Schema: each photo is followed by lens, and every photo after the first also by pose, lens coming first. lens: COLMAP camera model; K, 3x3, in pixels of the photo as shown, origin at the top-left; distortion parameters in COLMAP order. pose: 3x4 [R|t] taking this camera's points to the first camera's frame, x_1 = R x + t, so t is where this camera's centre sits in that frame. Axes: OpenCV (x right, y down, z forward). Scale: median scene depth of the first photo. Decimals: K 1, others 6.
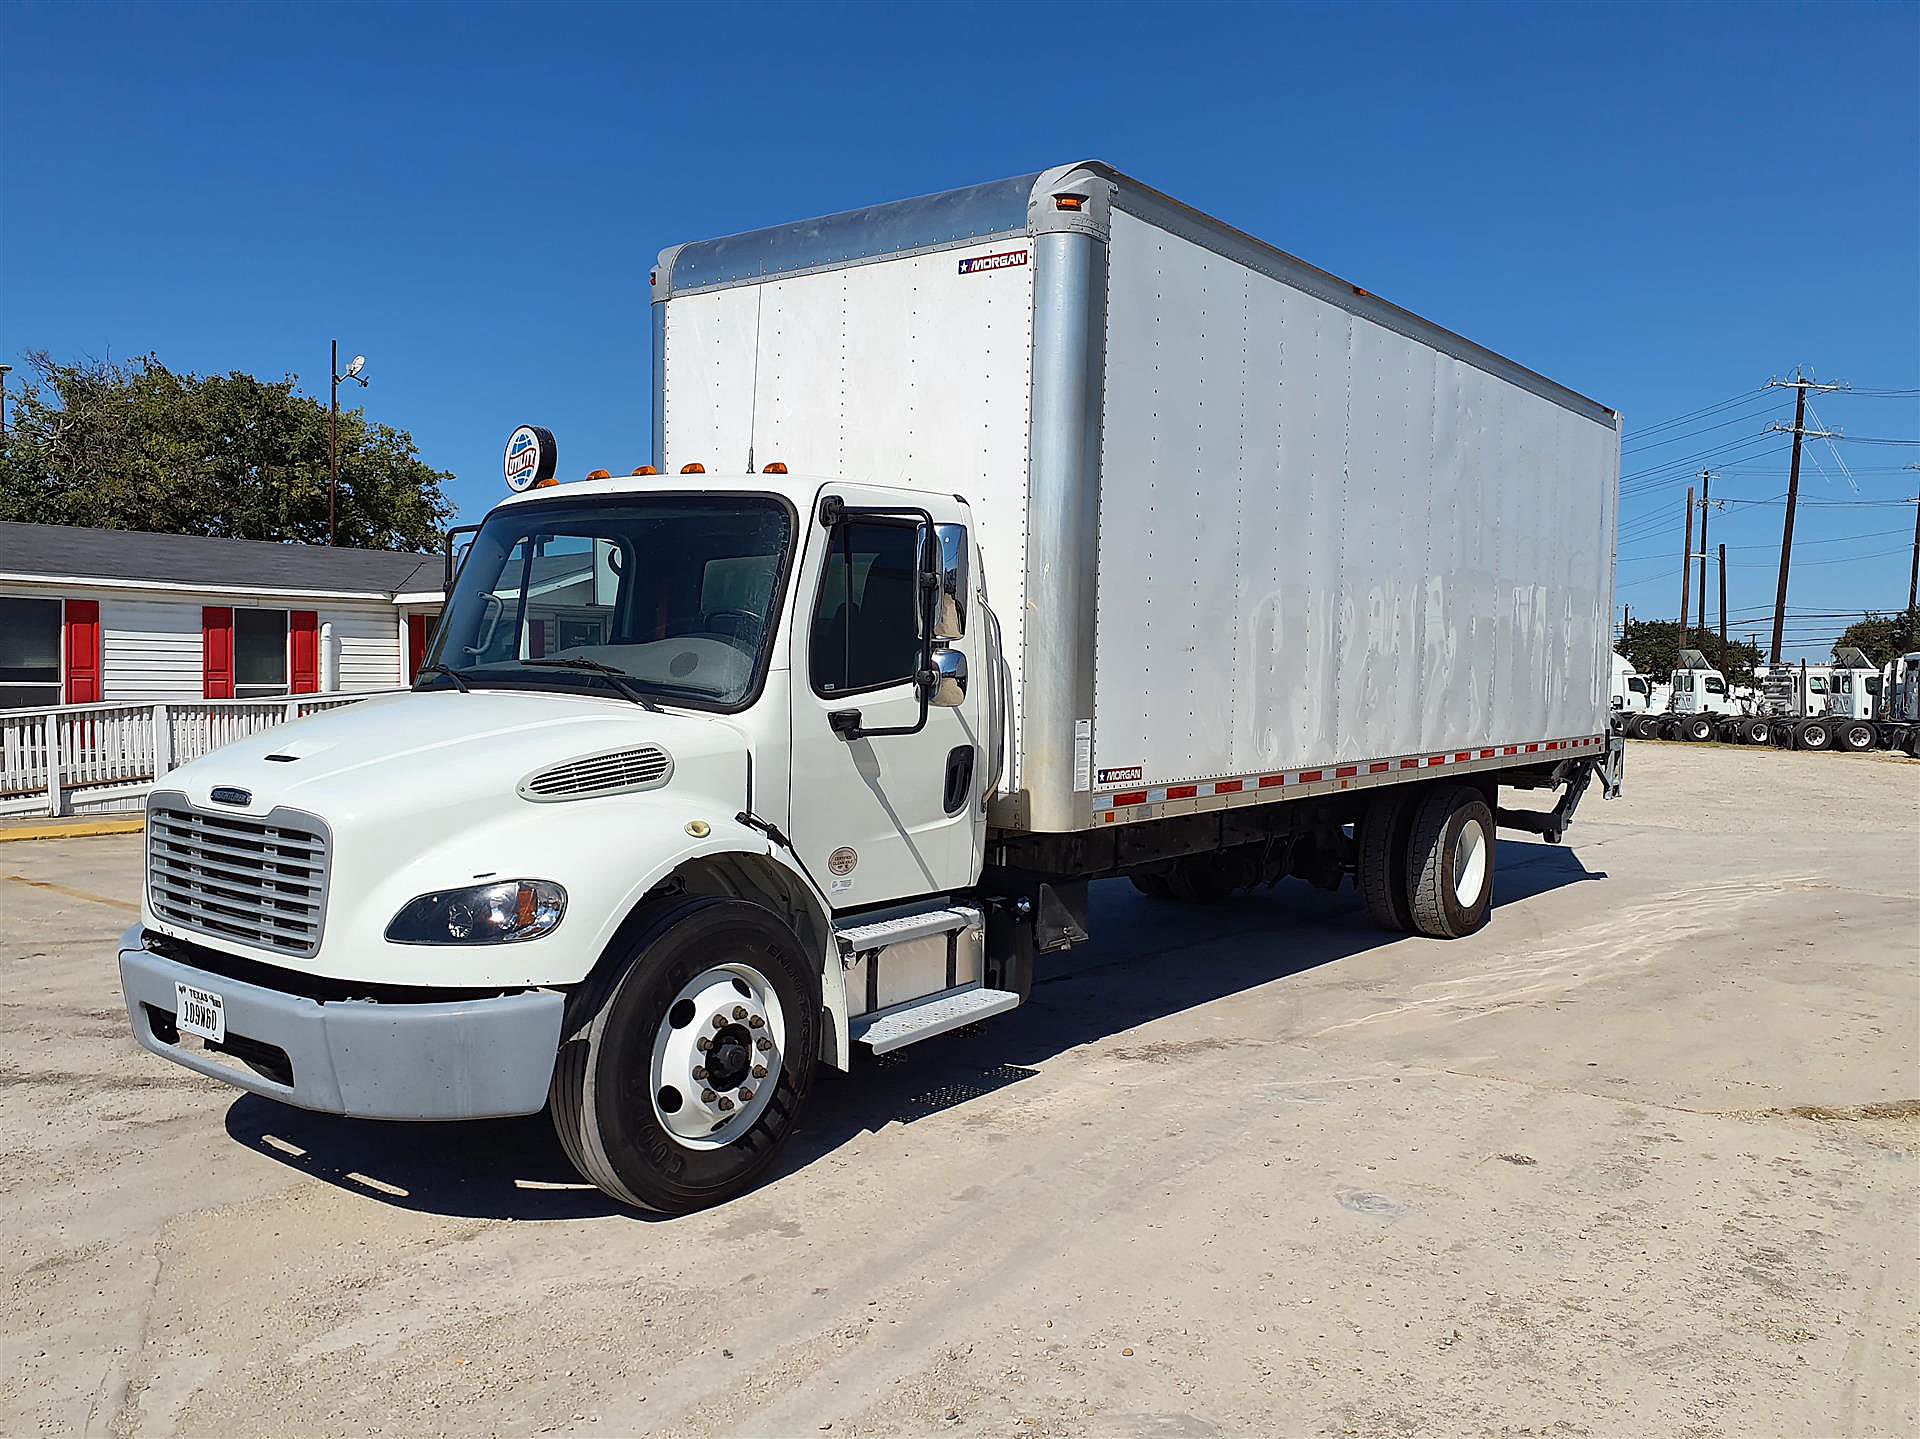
lens RADIAL K [[1560.6, 0, 972.1], [0, 1560.6, 733.5], [0, 0, 1]] dist [0.050872, -0.023495]
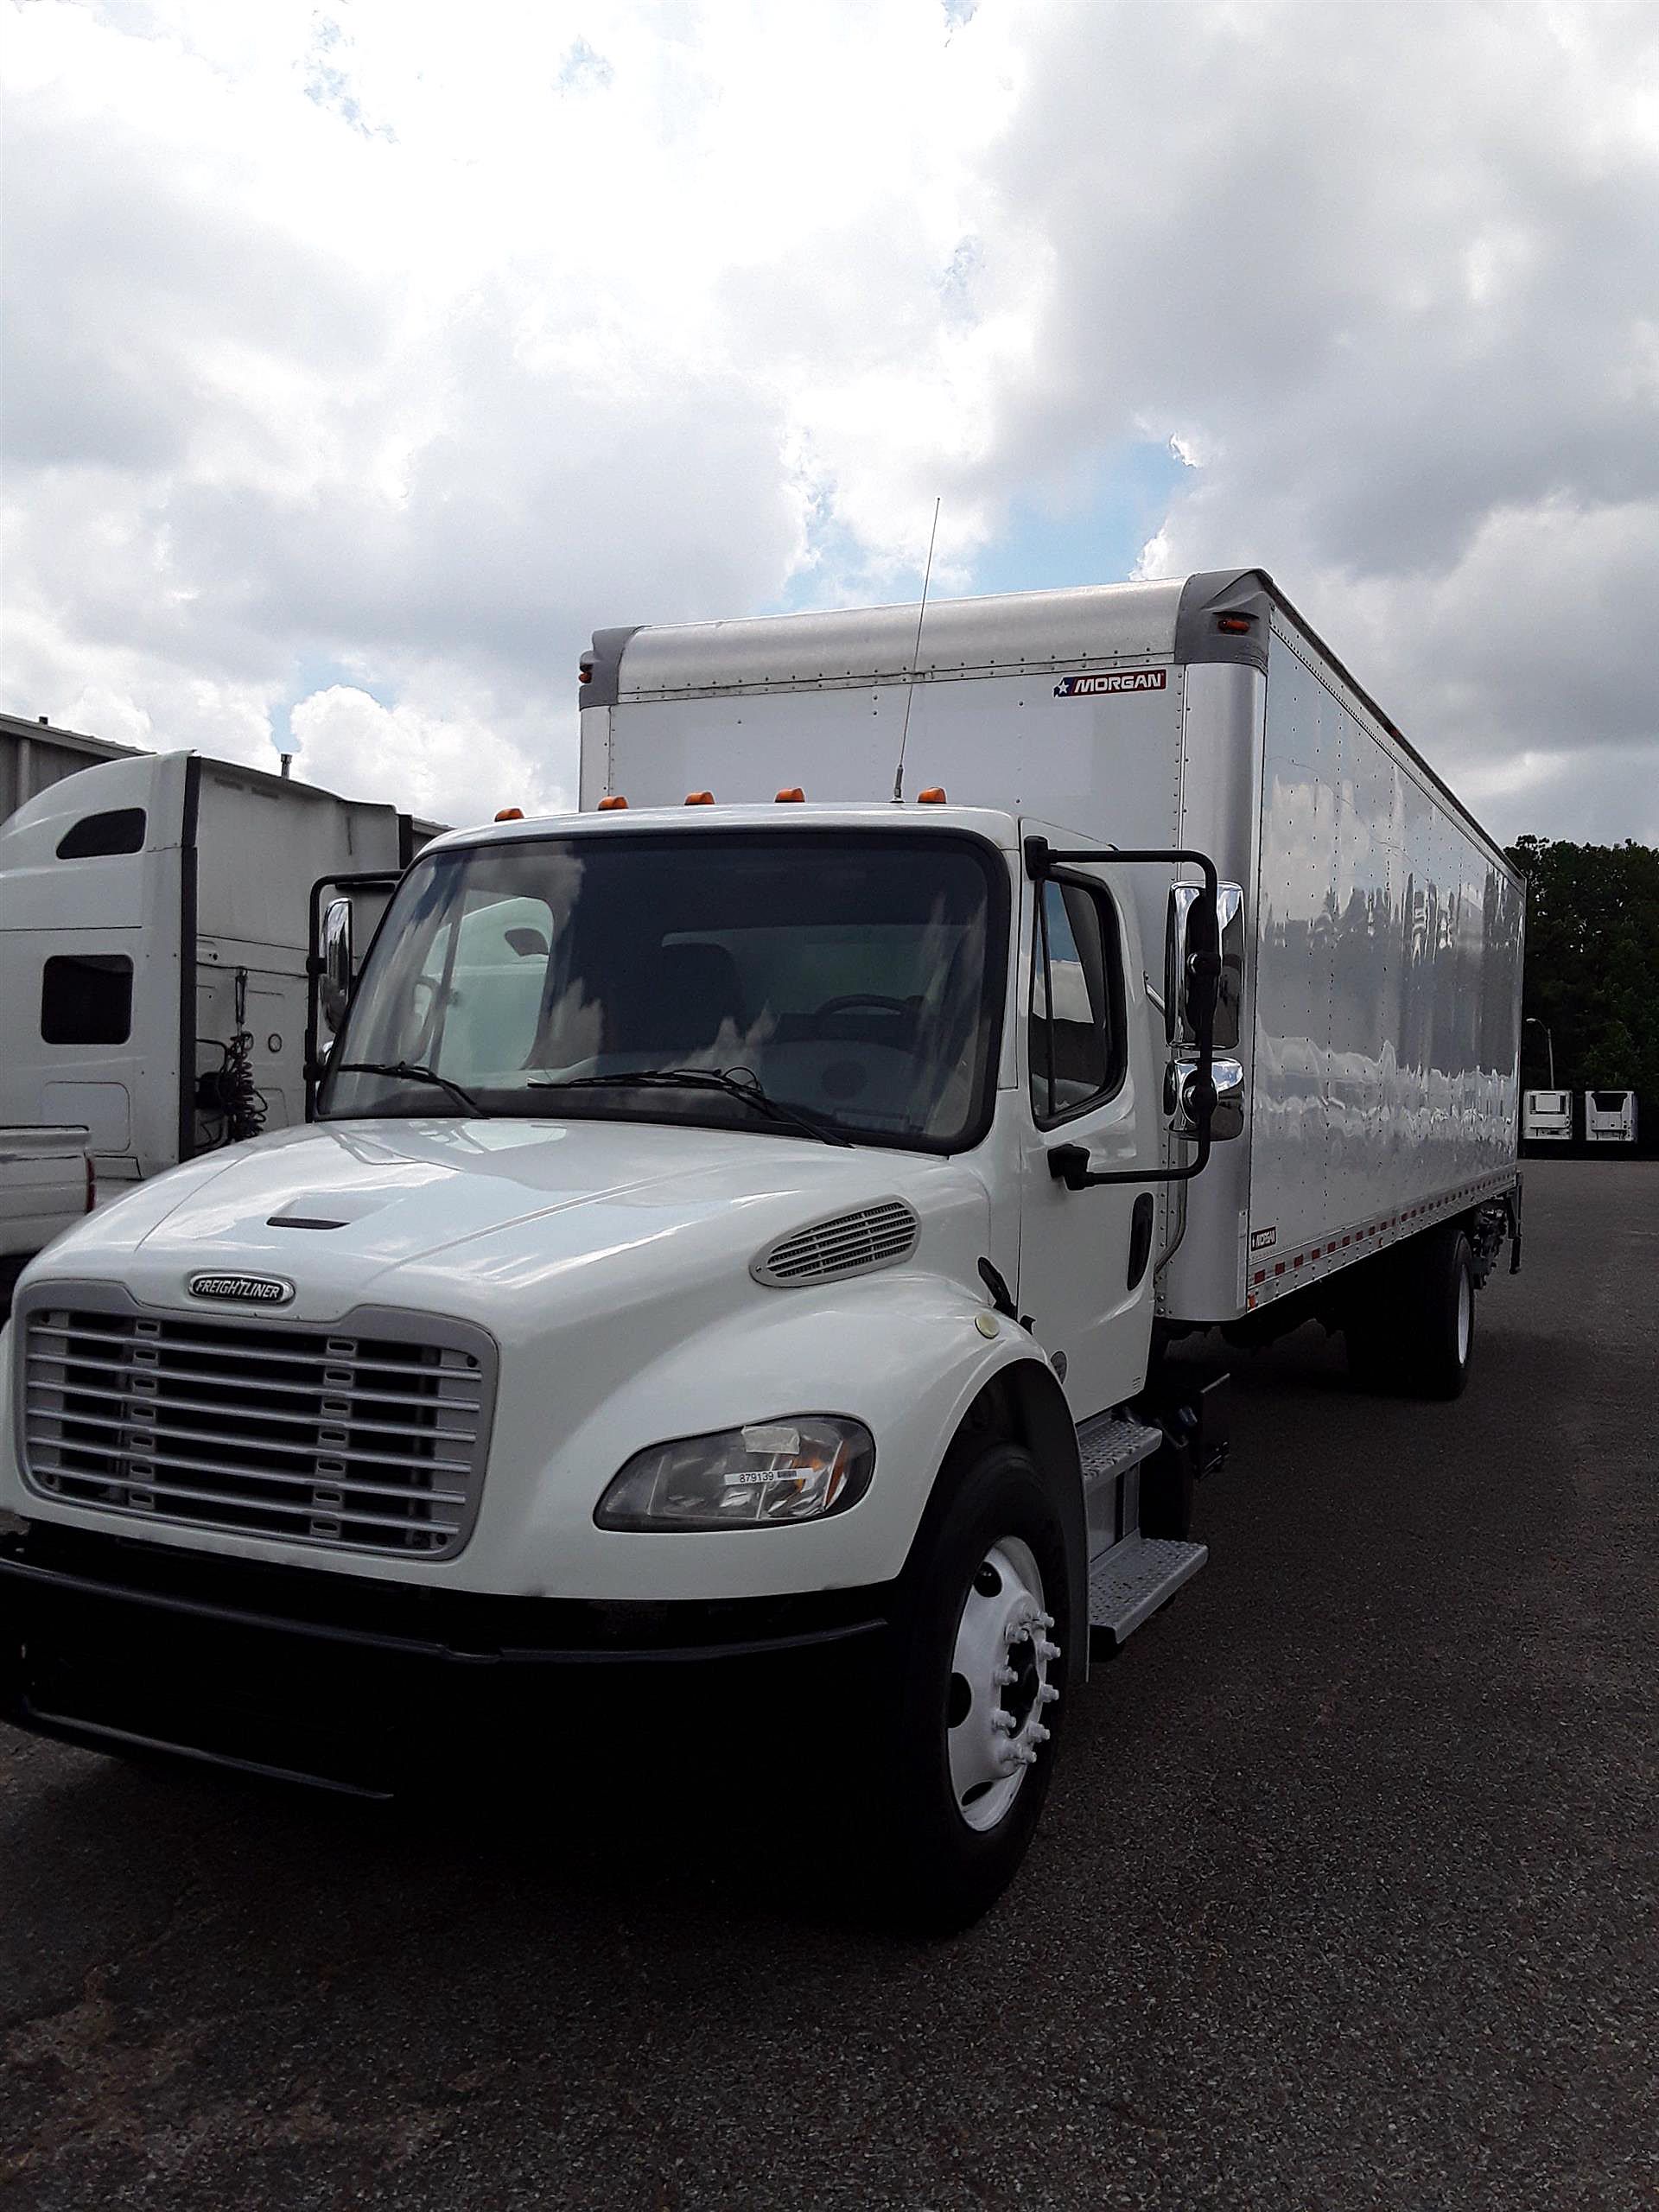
lens RADIAL K [[1797.9, 0, 824.6], [0, 1797.9, 1102.1], [0, 0, 1]] dist [0.050872, -0.023495]
pose [[0.973740, 0.006192, 0.227578, -0.410189], [0.004519, 0.998907, -0.046514, 0.002178], [-0.227618, 0.046321, 0.972648, 0.282607]]
